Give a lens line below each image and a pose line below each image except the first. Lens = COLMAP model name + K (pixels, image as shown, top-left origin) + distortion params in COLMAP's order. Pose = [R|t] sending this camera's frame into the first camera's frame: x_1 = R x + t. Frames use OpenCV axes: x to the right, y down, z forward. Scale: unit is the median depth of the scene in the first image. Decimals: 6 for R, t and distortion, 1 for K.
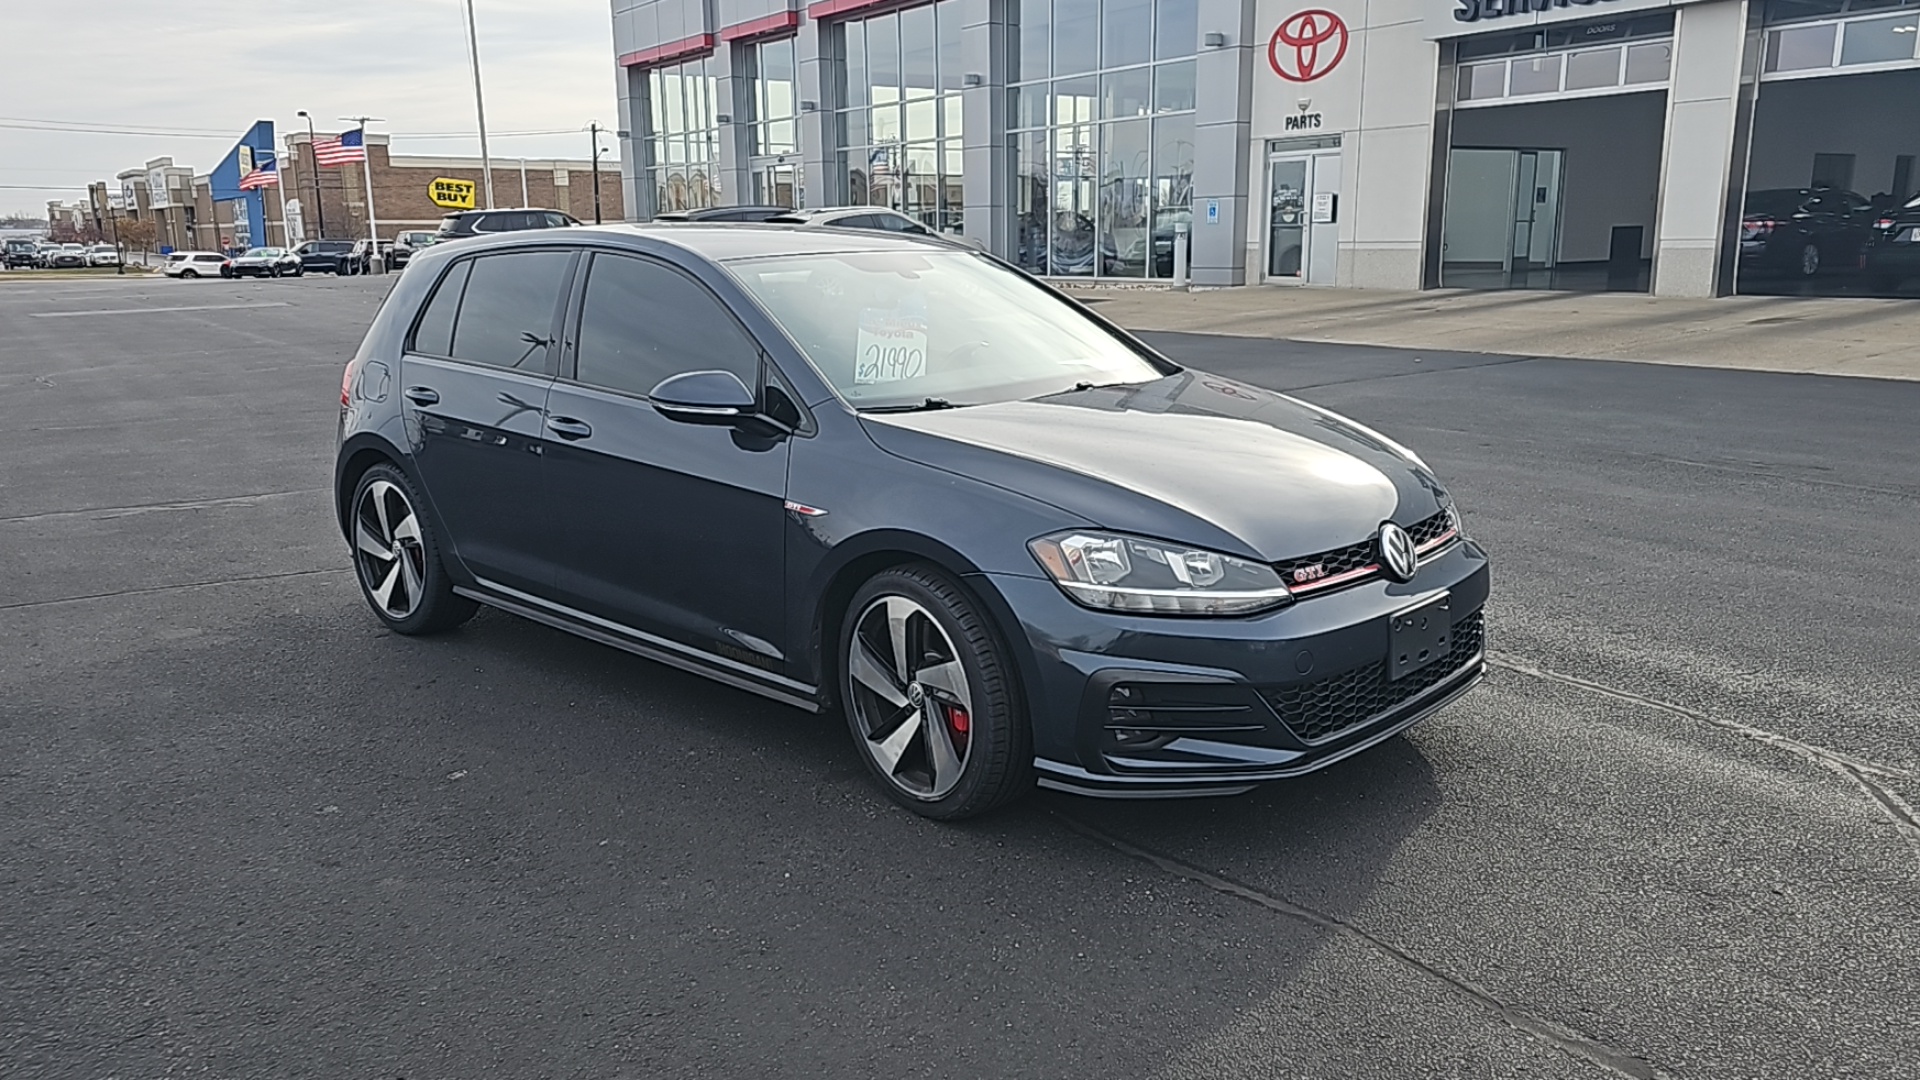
lens RADIAL K [[1392.1, 0, 958.4], [0, 1392.1, 584.6], [0, 0, 1]] dist [0.060829, -0.064613]
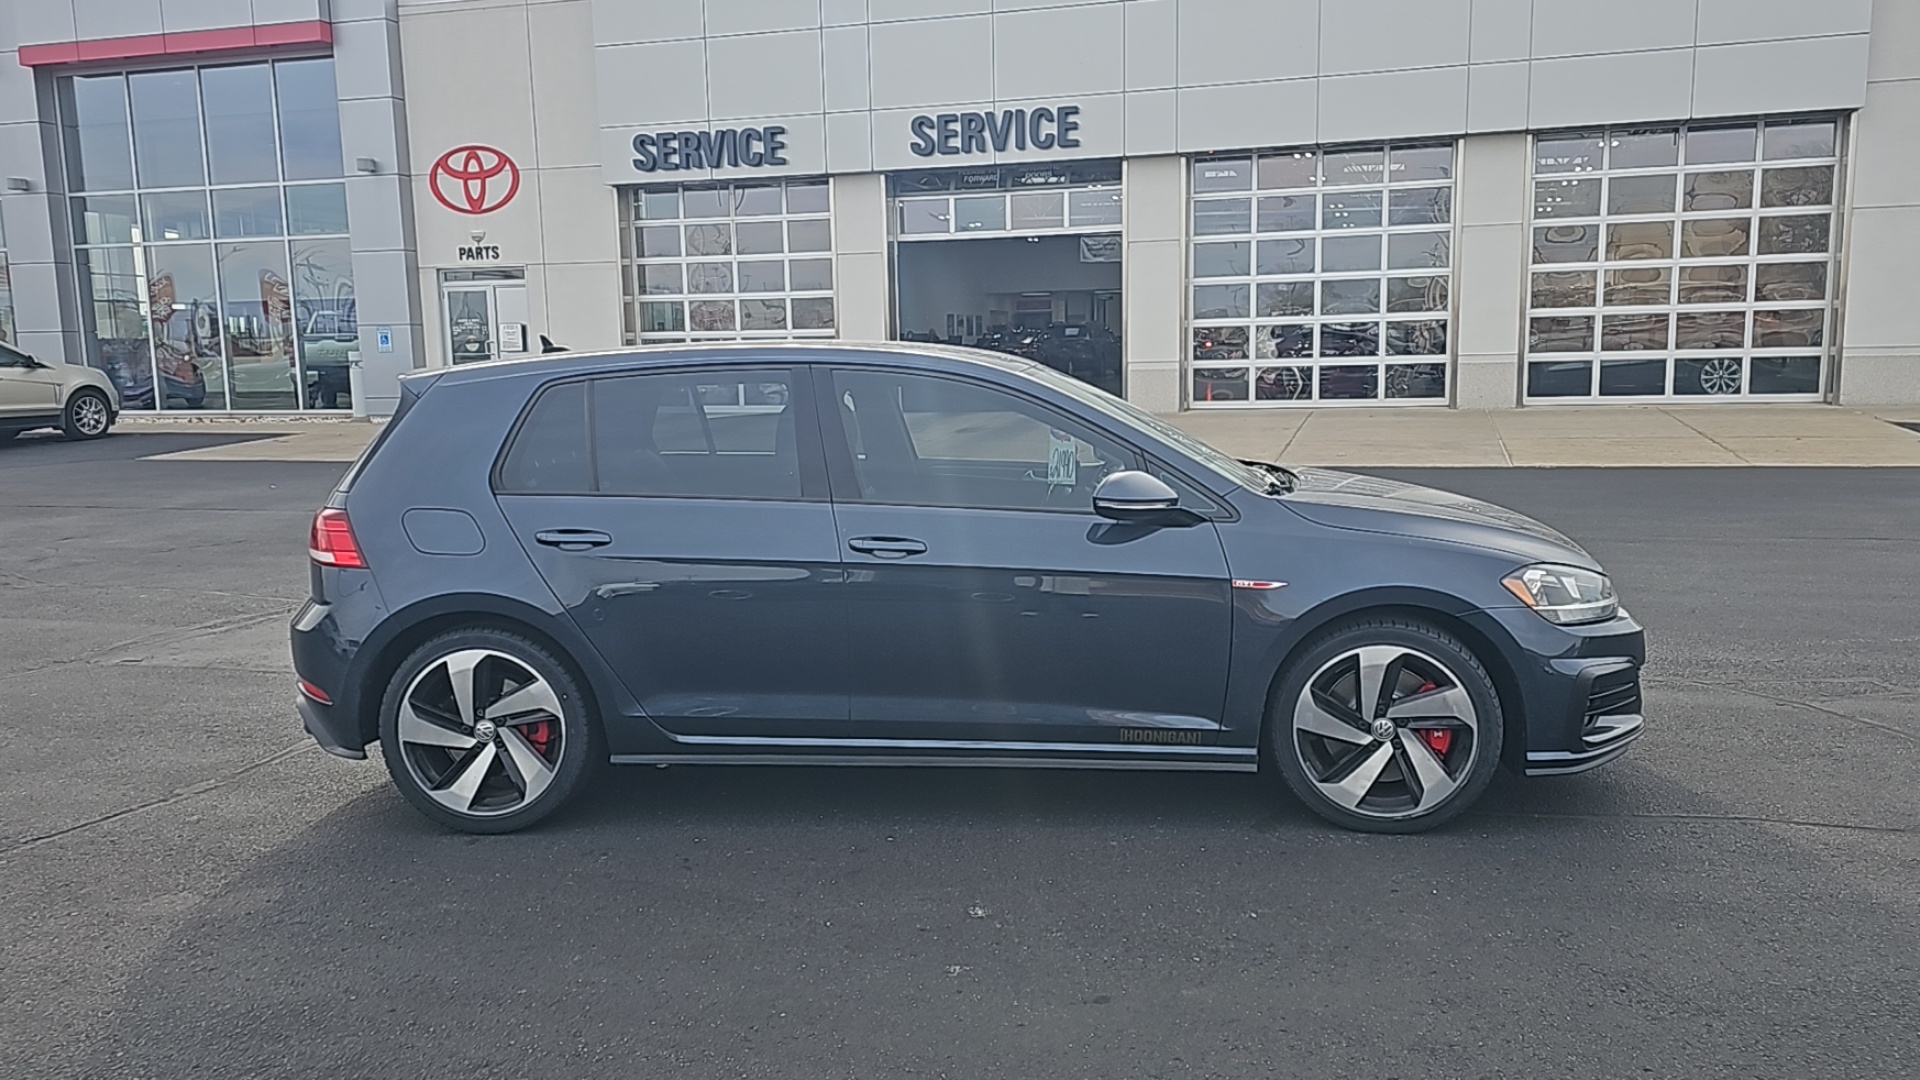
lens RADIAL K [[1392.1, 0, 958.4], [0, 1392.1, 584.6], [0, 0, 1]] dist [0.060829, -0.064613]
pose [[0.784761, -0.103563, 0.611085, -0.124712], [0.158264, 0.986740, -0.036017, -0.006661], [-0.599252, 0.124978, 0.790745, 0.034425]]
